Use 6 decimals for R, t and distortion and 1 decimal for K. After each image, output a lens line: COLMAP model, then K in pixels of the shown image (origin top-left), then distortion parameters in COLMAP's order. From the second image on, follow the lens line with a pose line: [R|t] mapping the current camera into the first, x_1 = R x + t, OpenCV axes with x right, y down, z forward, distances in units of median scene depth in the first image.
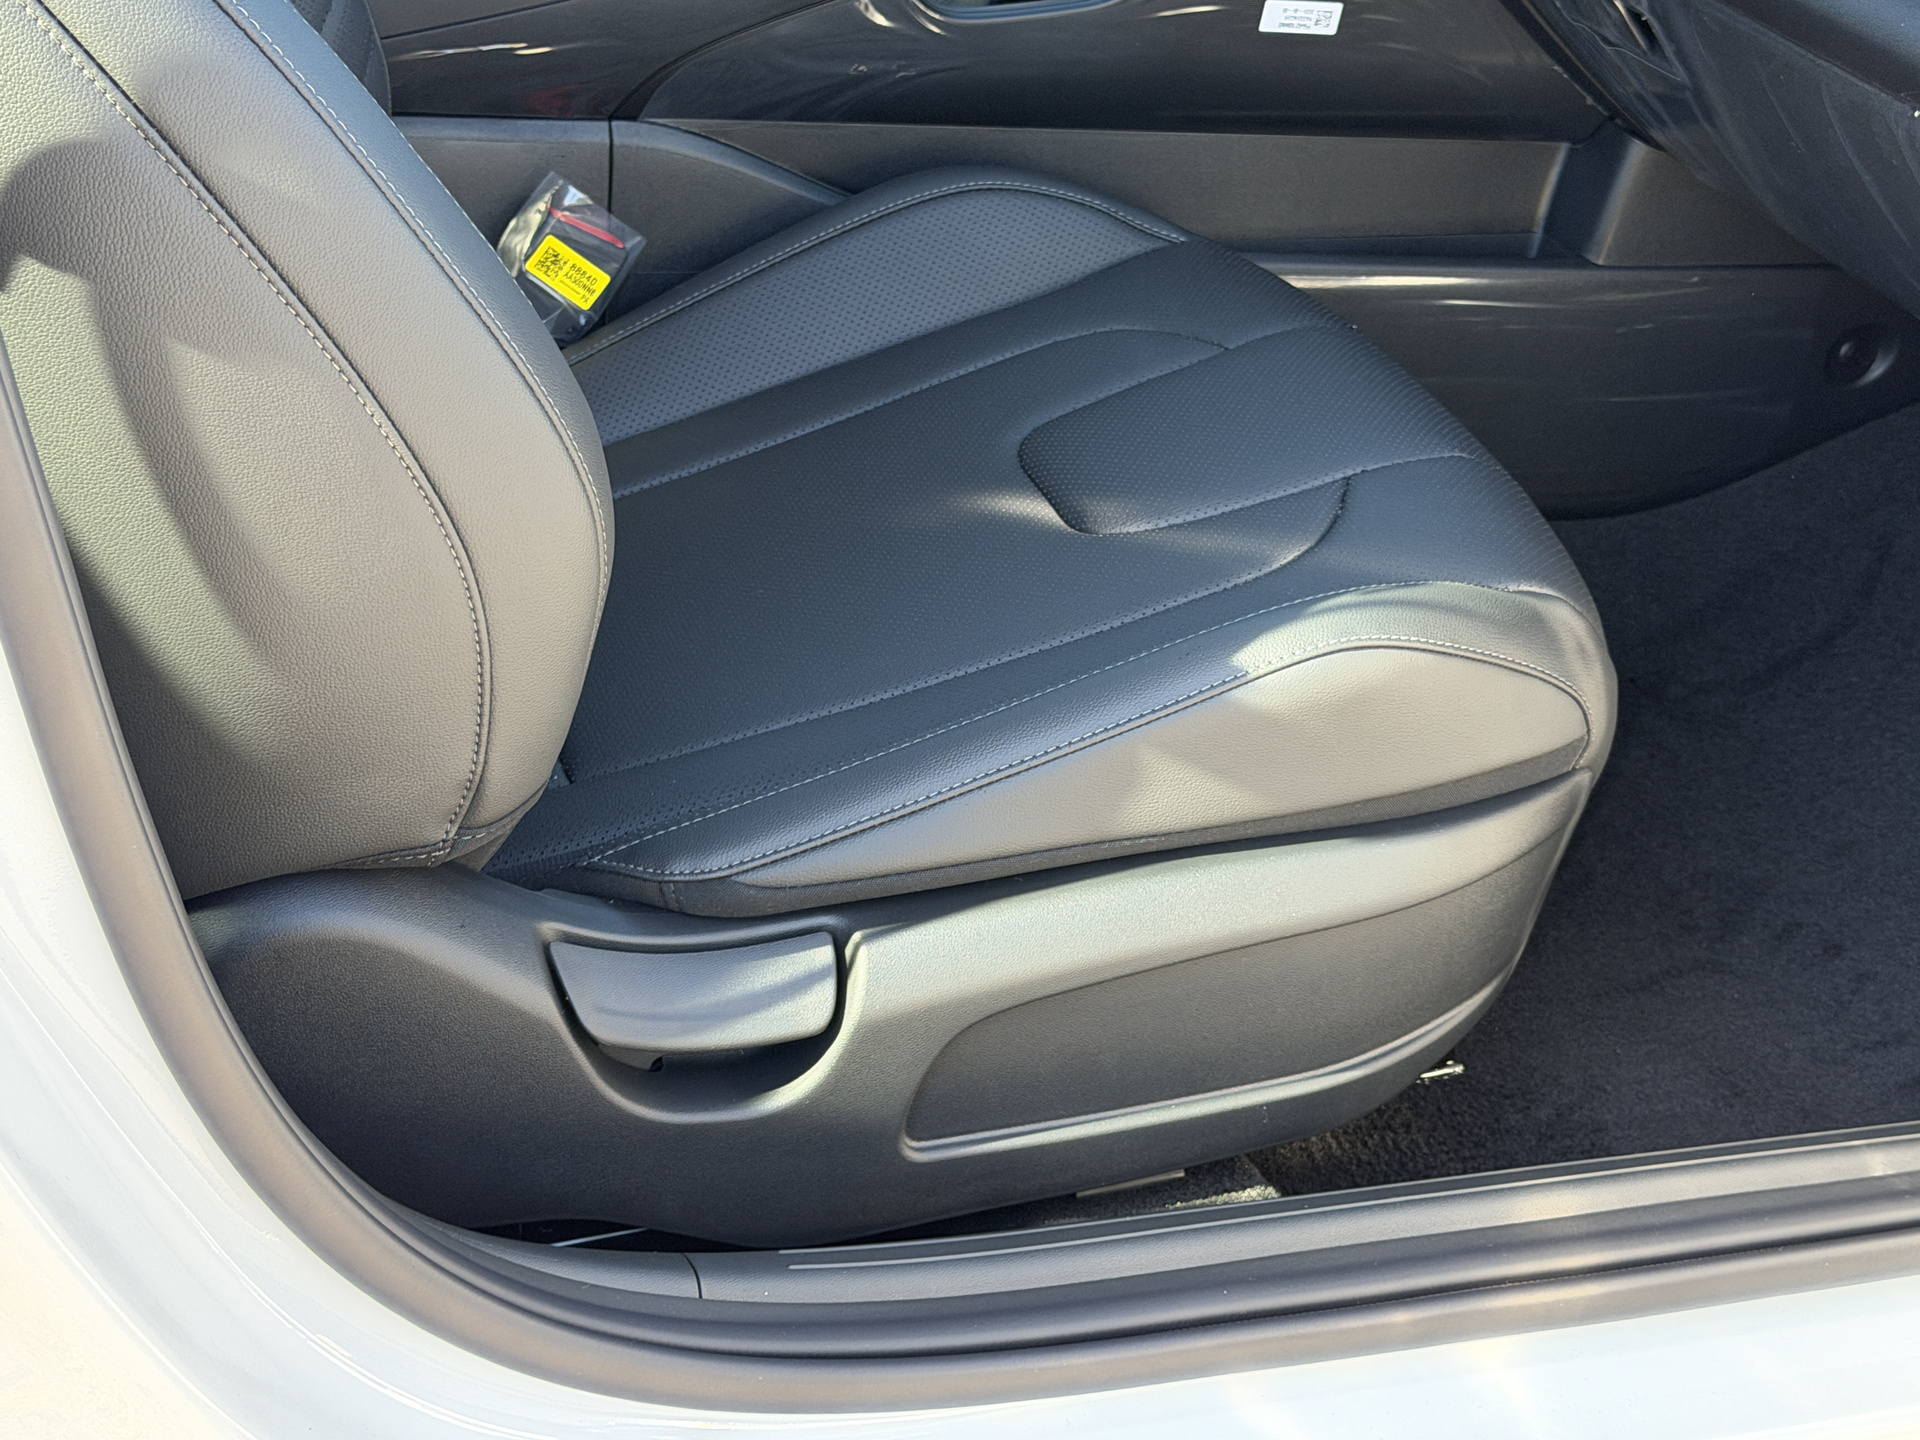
lens RADIAL K [[3166.1, 0, 960.0], [0, 3166.1, 720.0], [0, 0, 1]] dist [0.081552, 0.058736]
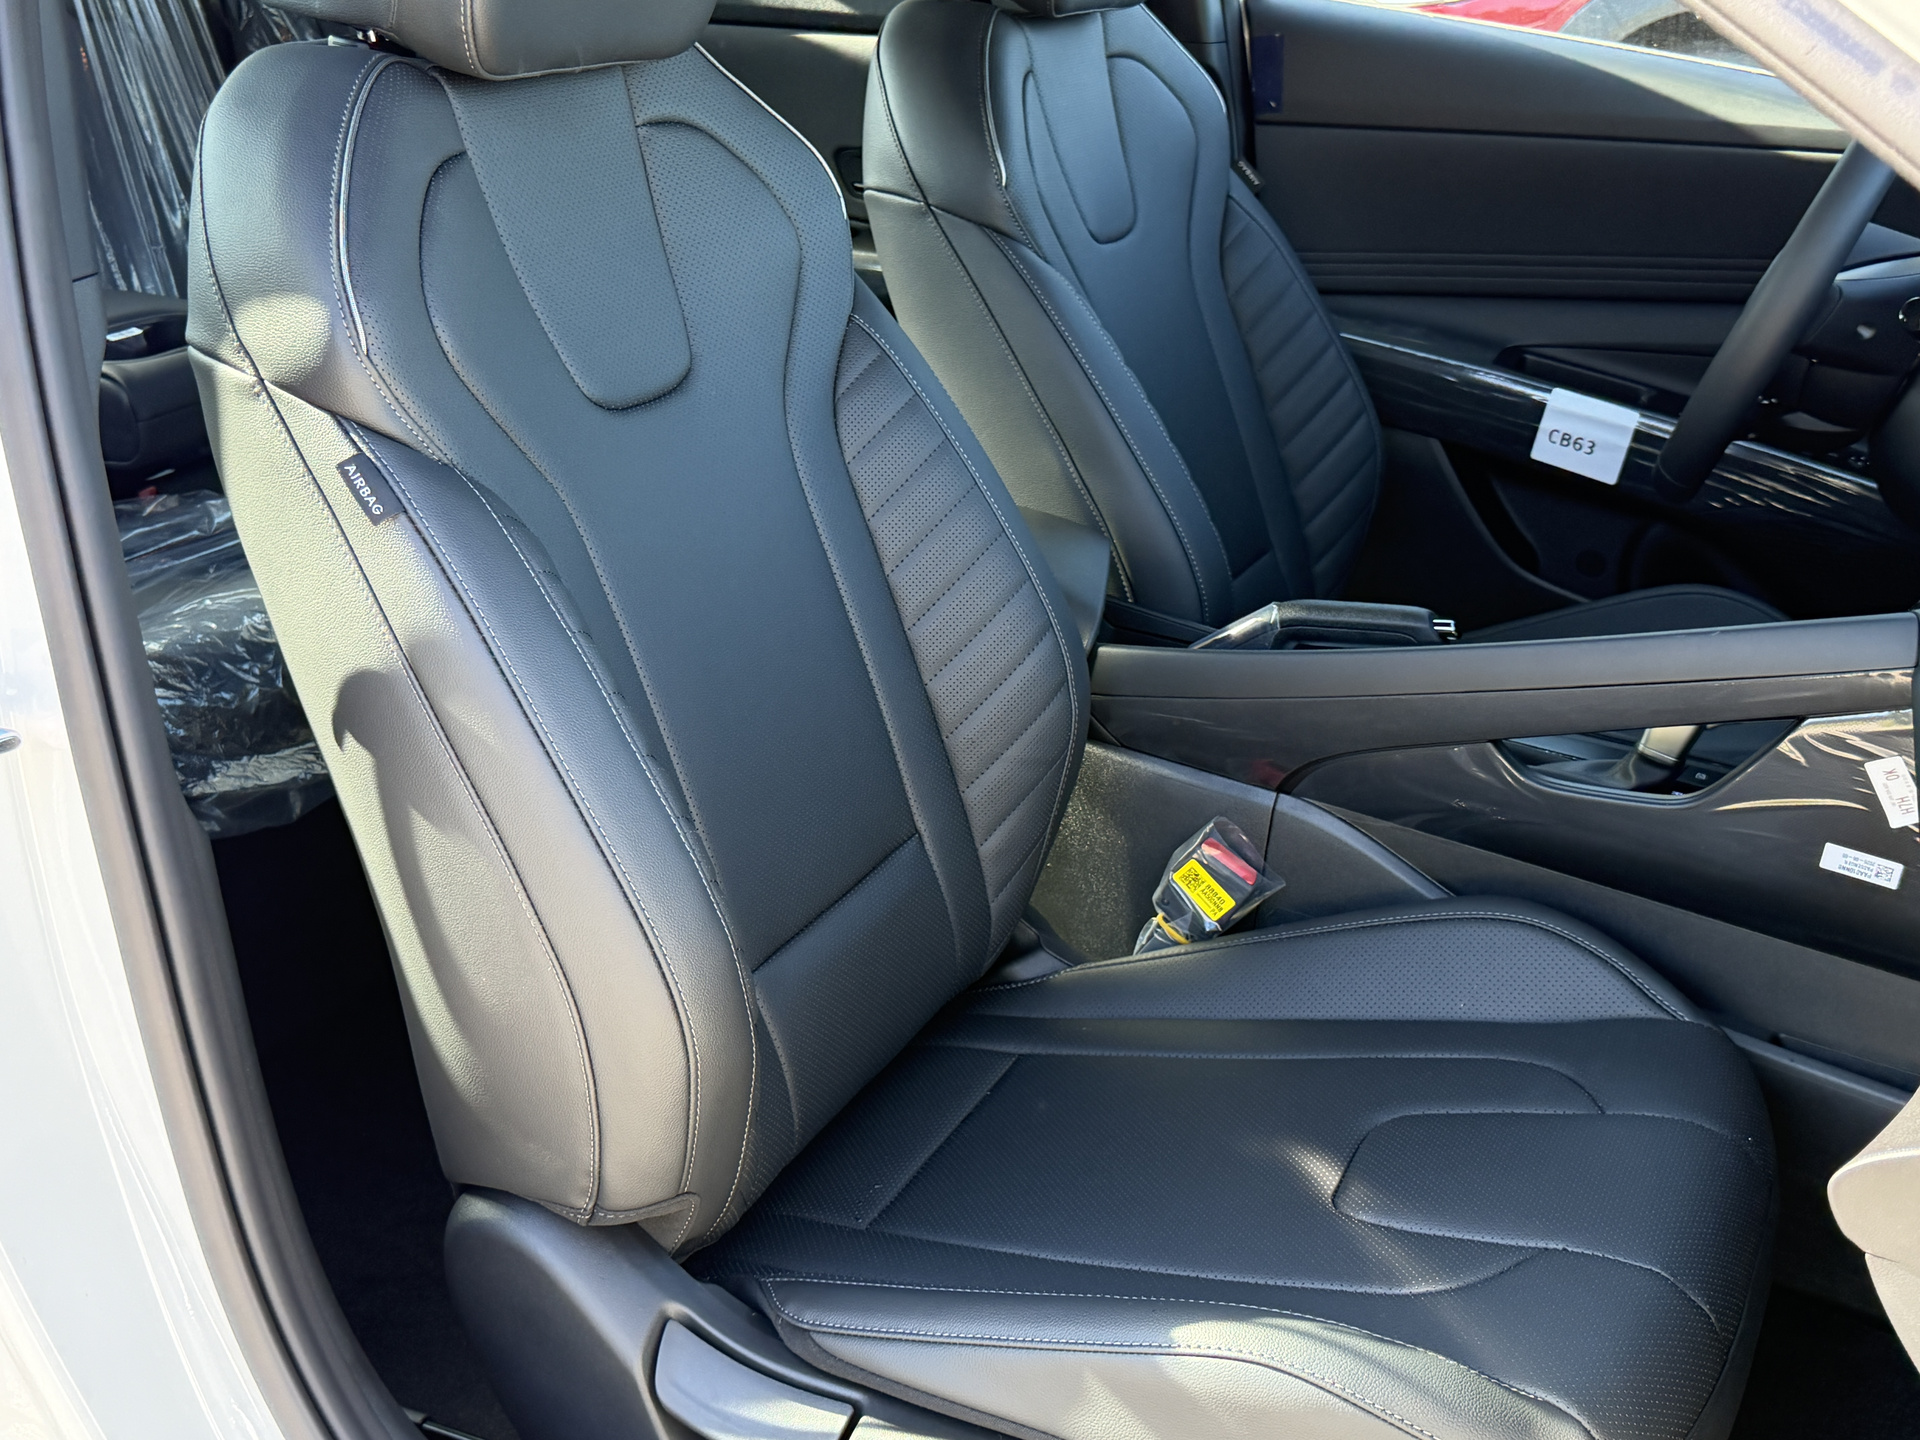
lens RADIAL K [[2222.0, 0, 921.4], [0, 2222.0, 720.8], [0, 0, 1]] dist [0.141401, -0.004686]
pose [[0.723407, 0.229675, -0.651101, 0.384225], [-0.347739, 0.935904, -0.056217, -0.113848], [0.596456, 0.267081, 0.756907, 0.203192]]
